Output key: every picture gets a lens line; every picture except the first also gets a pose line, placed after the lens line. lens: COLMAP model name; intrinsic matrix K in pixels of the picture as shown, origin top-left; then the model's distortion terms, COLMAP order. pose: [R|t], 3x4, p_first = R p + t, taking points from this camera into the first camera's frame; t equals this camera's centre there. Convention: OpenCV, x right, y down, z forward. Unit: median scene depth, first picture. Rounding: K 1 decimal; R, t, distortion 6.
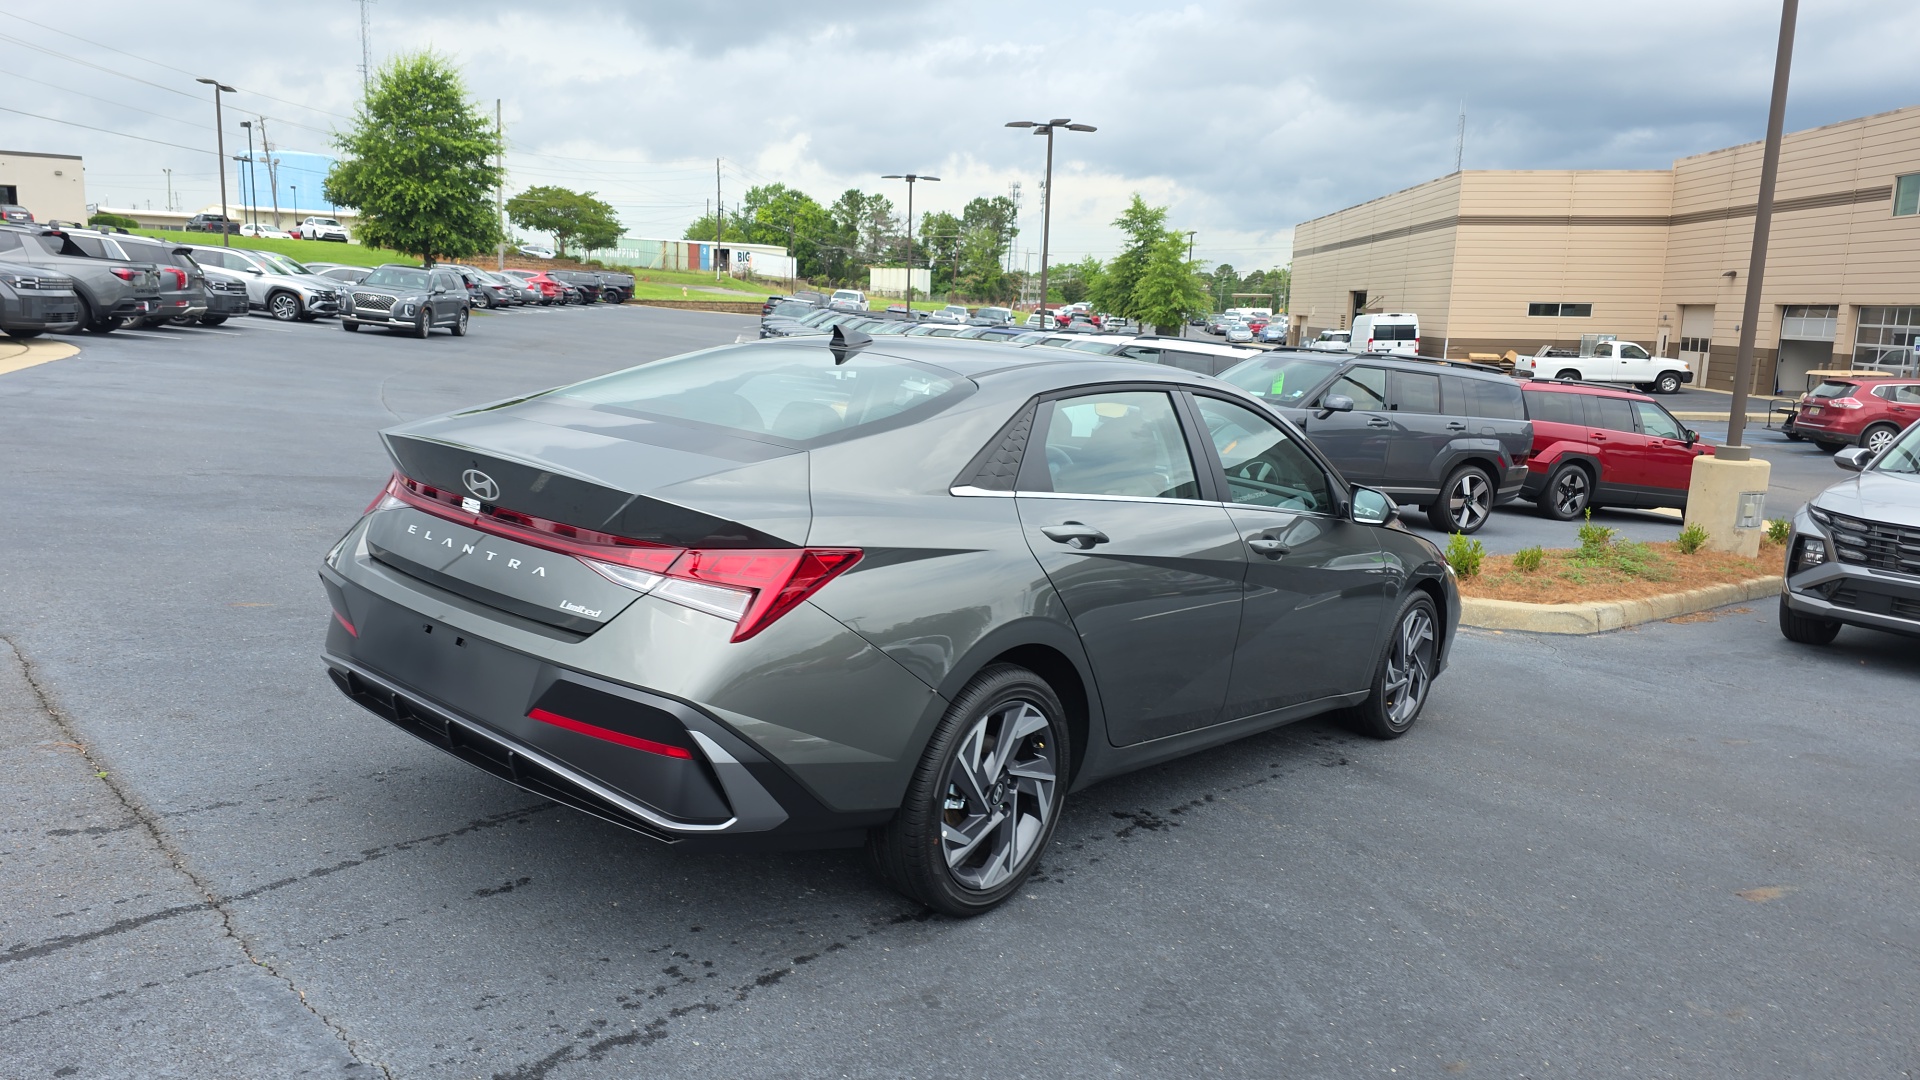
lens RADIAL K [[1368.7, 0, 881.1], [0, 1368.7, 580.3], [0, 0, 1]] dist [0.063418, -0.061827]
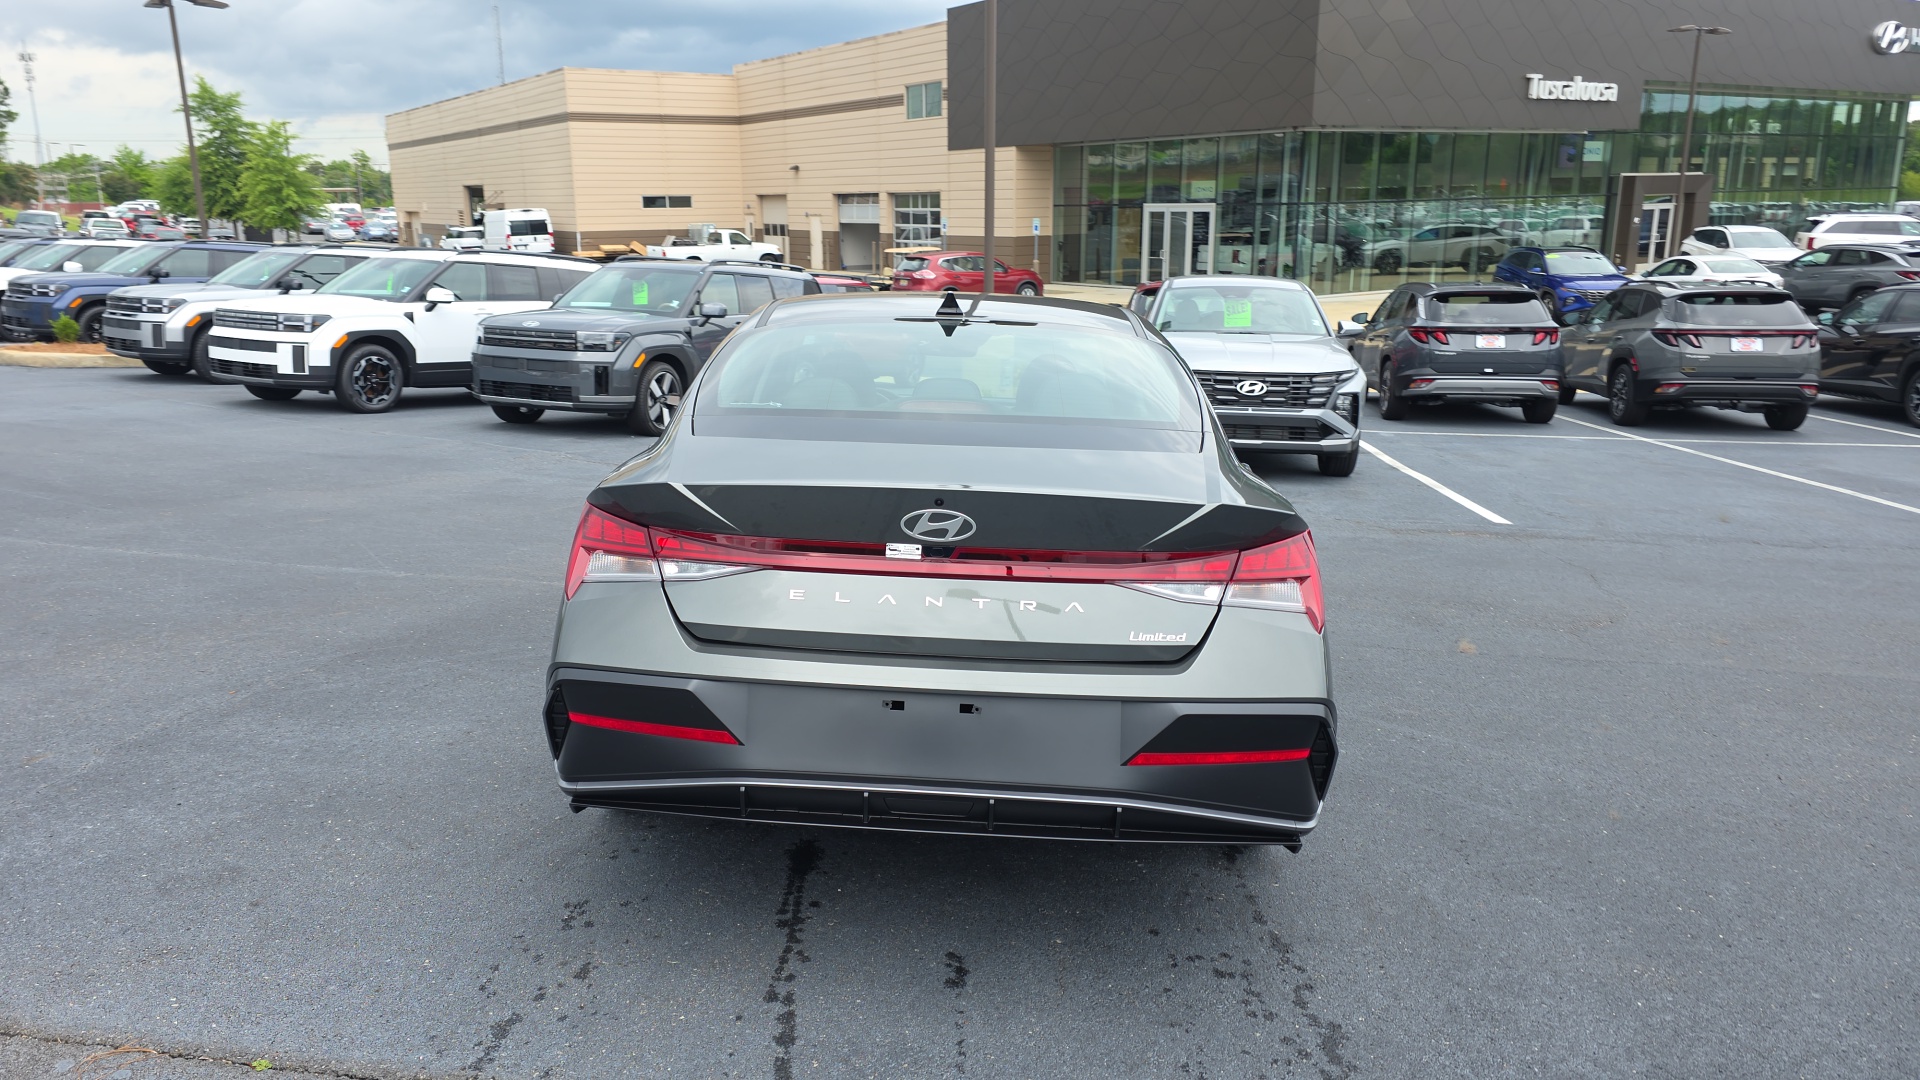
lens RADIAL K [[1332.3, 0, 907.1], [0, 1332.3, 597.2], [0, 0, 1]] dist [0.054540, -0.053608]
pose [[0.758804, -0.212945, 0.615525, -0.695779], [0.153029, 0.976877, 0.149307, -0.128520], [-0.633087, -0.019102, 0.773845, 0.326888]]
